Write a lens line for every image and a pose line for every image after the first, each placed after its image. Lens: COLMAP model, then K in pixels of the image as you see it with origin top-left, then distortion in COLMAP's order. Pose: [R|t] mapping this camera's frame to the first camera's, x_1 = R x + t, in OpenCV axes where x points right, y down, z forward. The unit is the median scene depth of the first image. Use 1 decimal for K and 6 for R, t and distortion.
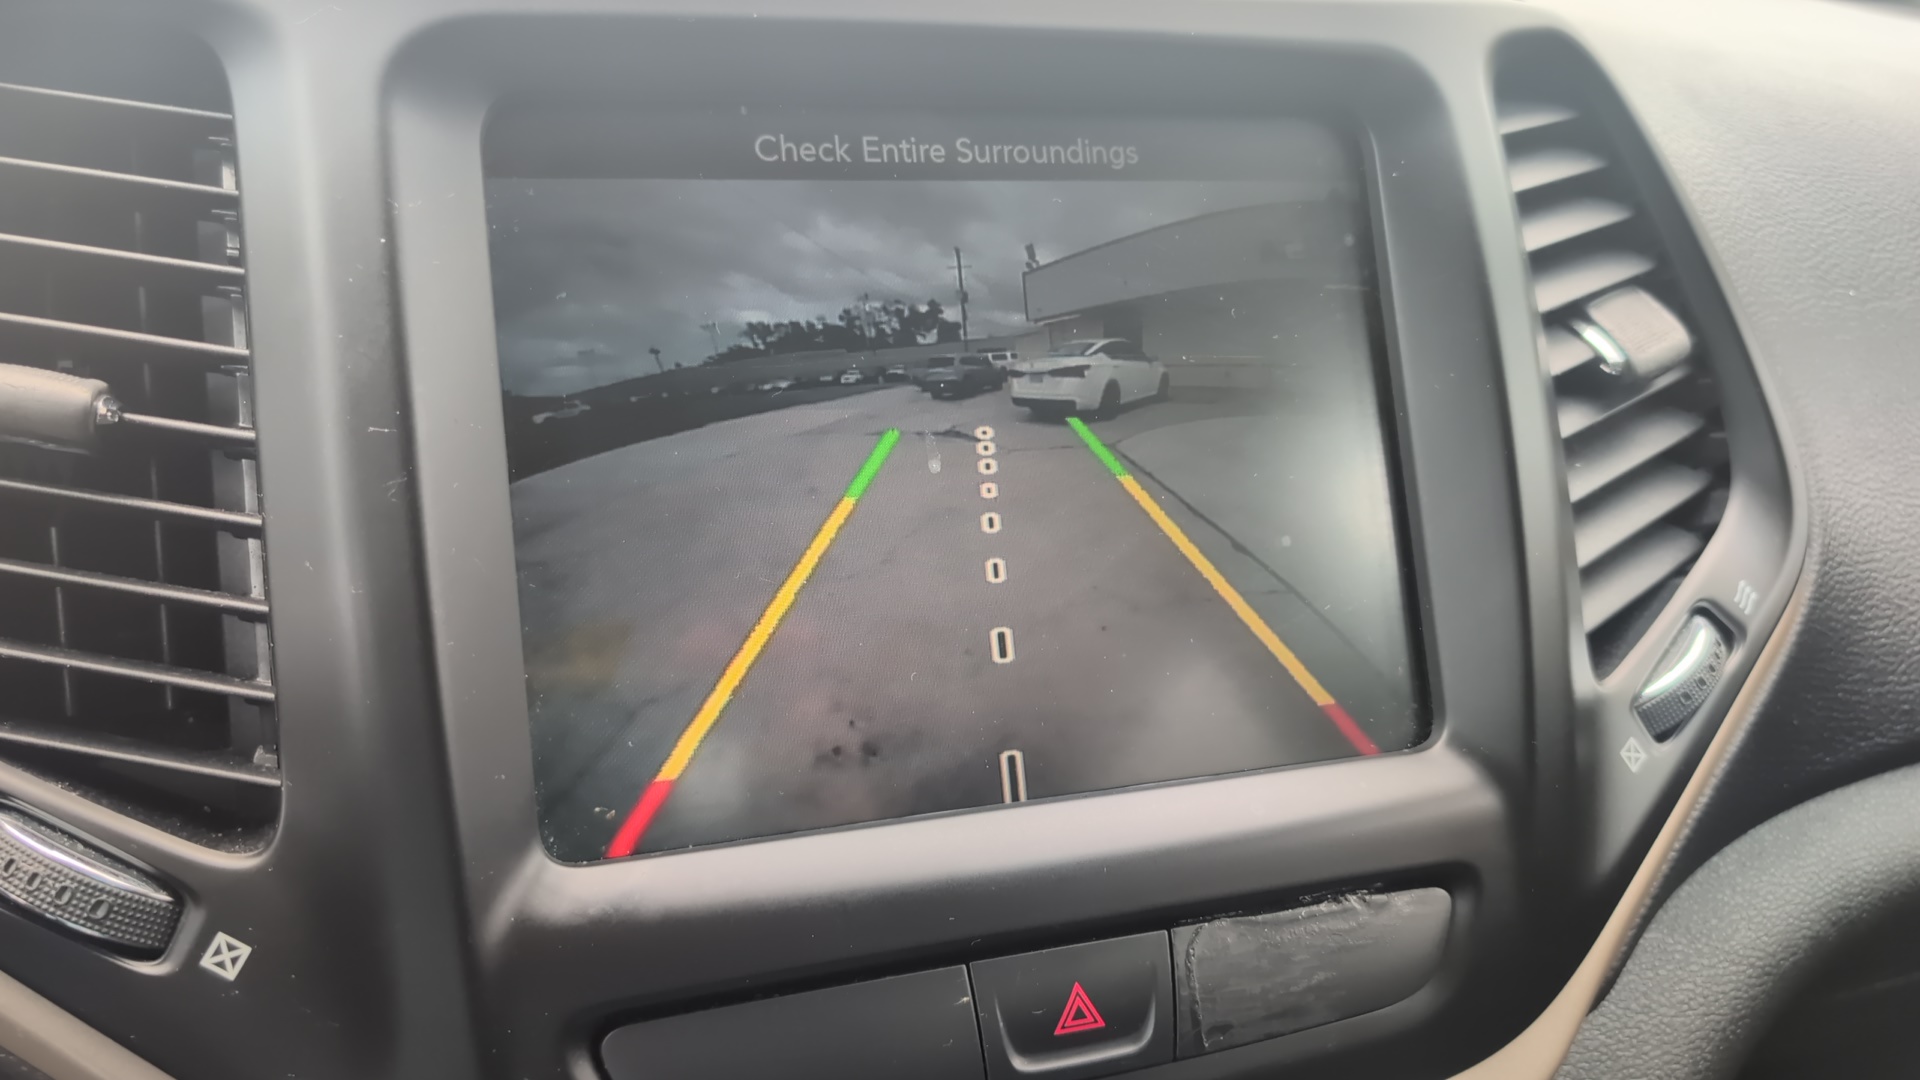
lens RADIAL K [[1632.2, 0, 960.0], [0, 1632.2, 540.0], [0, 0, 1]] dist [-0.010856, 0.002463]
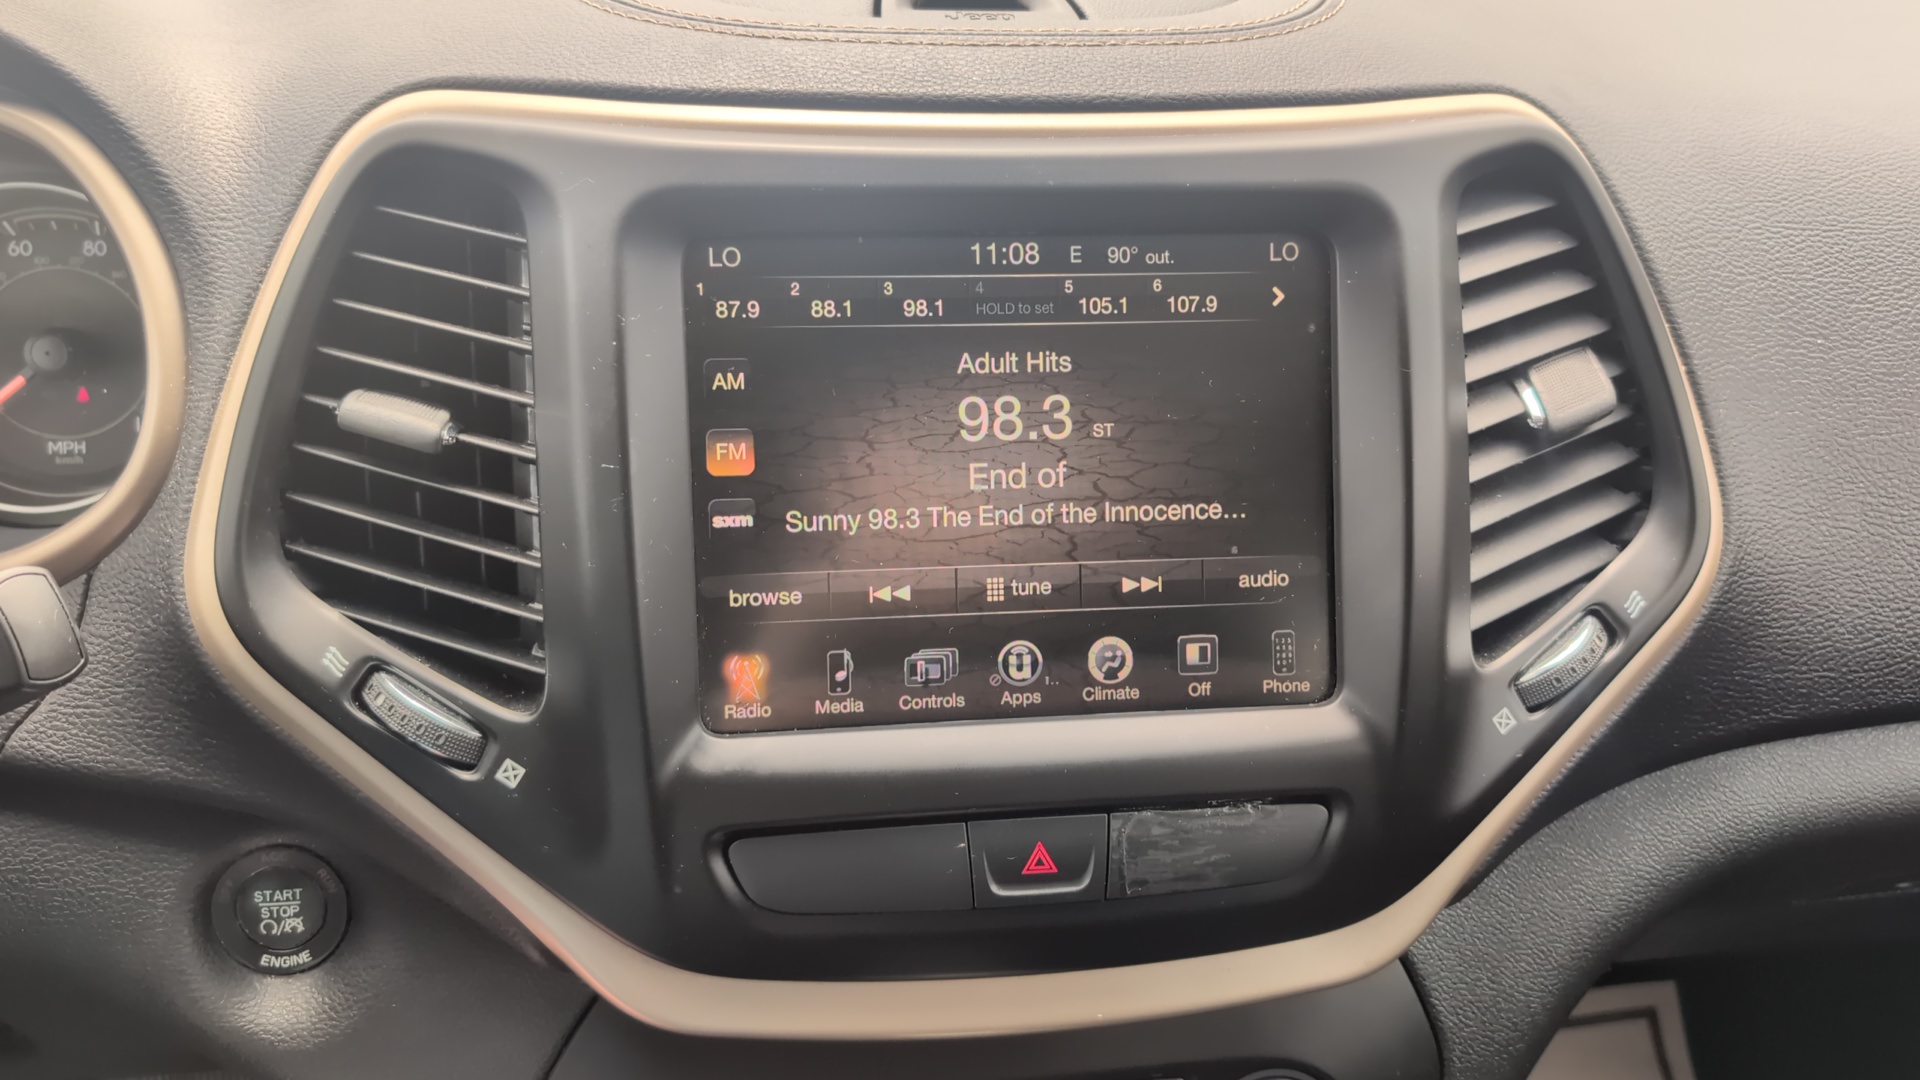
lens RADIAL K [[1643.4, 0, 960.0], [0, 1643.4, 540.0], [0, 0, 1]] dist [0.059306, -0.142102]
pose [[0.980616, 0.087031, -0.175550, 0.227867], [-0.061039, 0.987045, 0.148381, -0.213689], [0.186190, -0.134789, 0.973224, -0.434919]]
